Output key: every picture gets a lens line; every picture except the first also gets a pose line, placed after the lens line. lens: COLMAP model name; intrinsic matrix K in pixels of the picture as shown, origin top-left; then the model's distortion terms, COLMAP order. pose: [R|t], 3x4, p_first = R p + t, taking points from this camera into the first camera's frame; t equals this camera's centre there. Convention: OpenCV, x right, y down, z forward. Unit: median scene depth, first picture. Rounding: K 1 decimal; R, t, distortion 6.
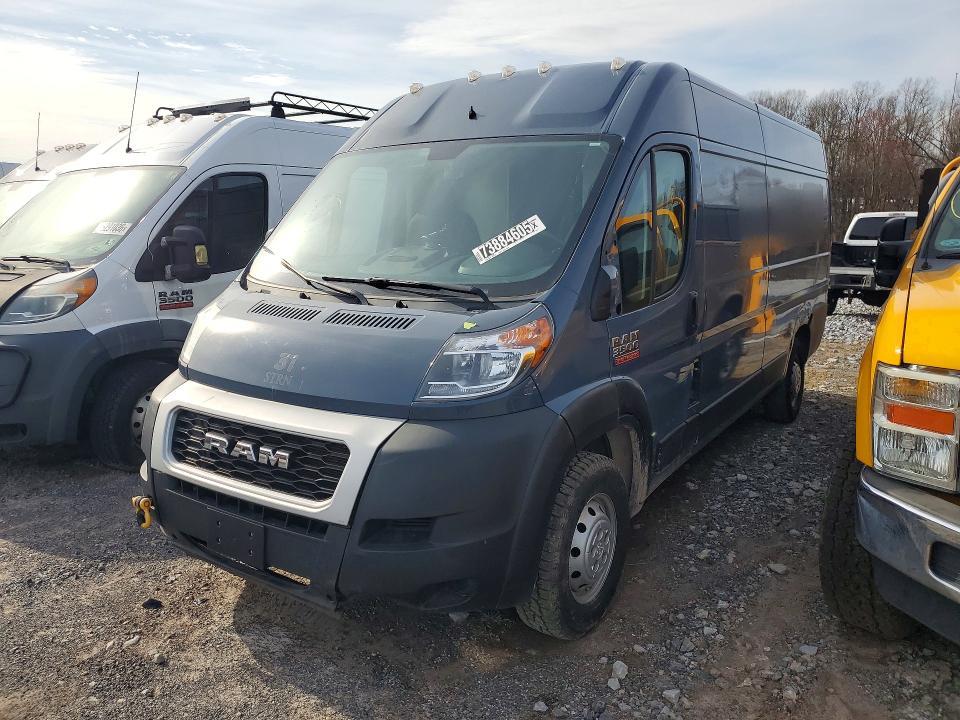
lens RADIAL K [[739.5, 0, 469.4], [0, 739.5, 355.0], [0, 0, 1]] dist [0.032158, 0.002187]
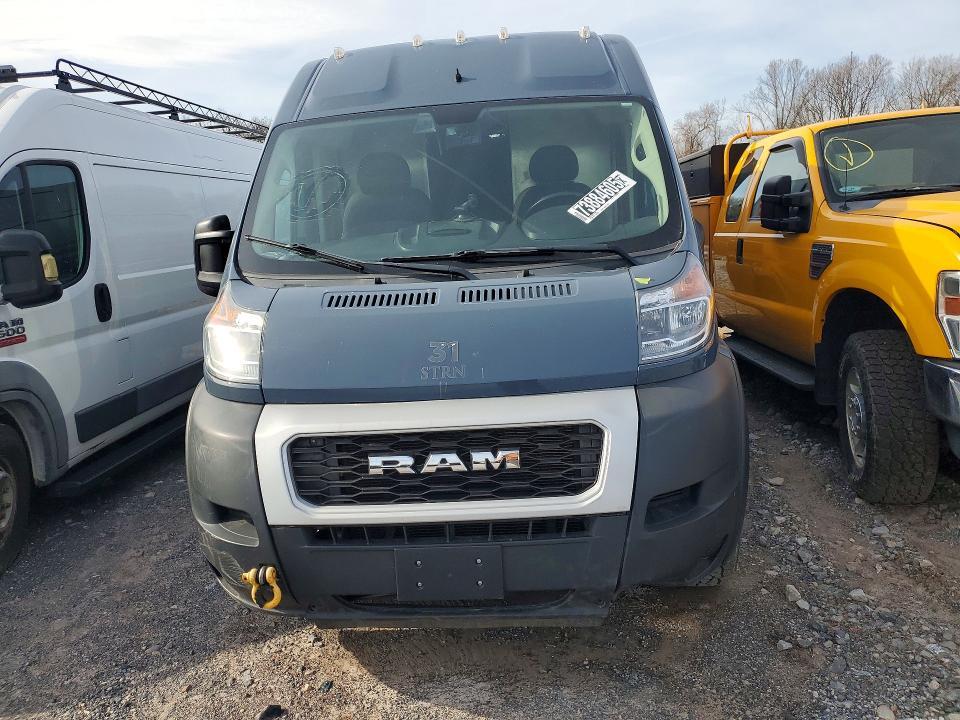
lens RADIAL K [[739.5, 0, 465.1], [0, 739.5, 350.8], [0, 0, 1]] dist [0.032158, 0.002187]
pose [[0.864228, -0.141715, 0.482728, -0.590147], [0.154445, 0.987909, 0.013518, 0.001134], [-0.478807, 0.062872, 0.875666, 0.251775]]
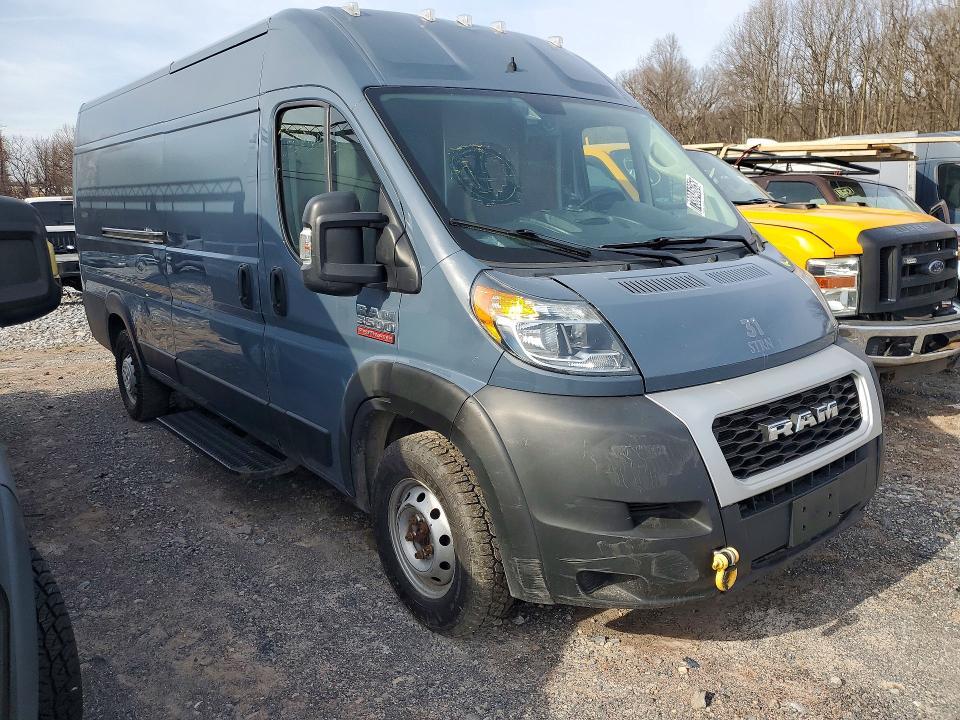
lens RADIAL K [[739.5, 0, 481.3], [0, 739.5, 364.4], [0, 0, 1]] dist [0.032158, 0.002187]
pose [[0.295188, -0.212532, 0.931501, -1.153472], [0.191129, 0.968374, 0.160377, -0.150290], [-0.936127, 0.130695, 0.326473, 0.963228]]
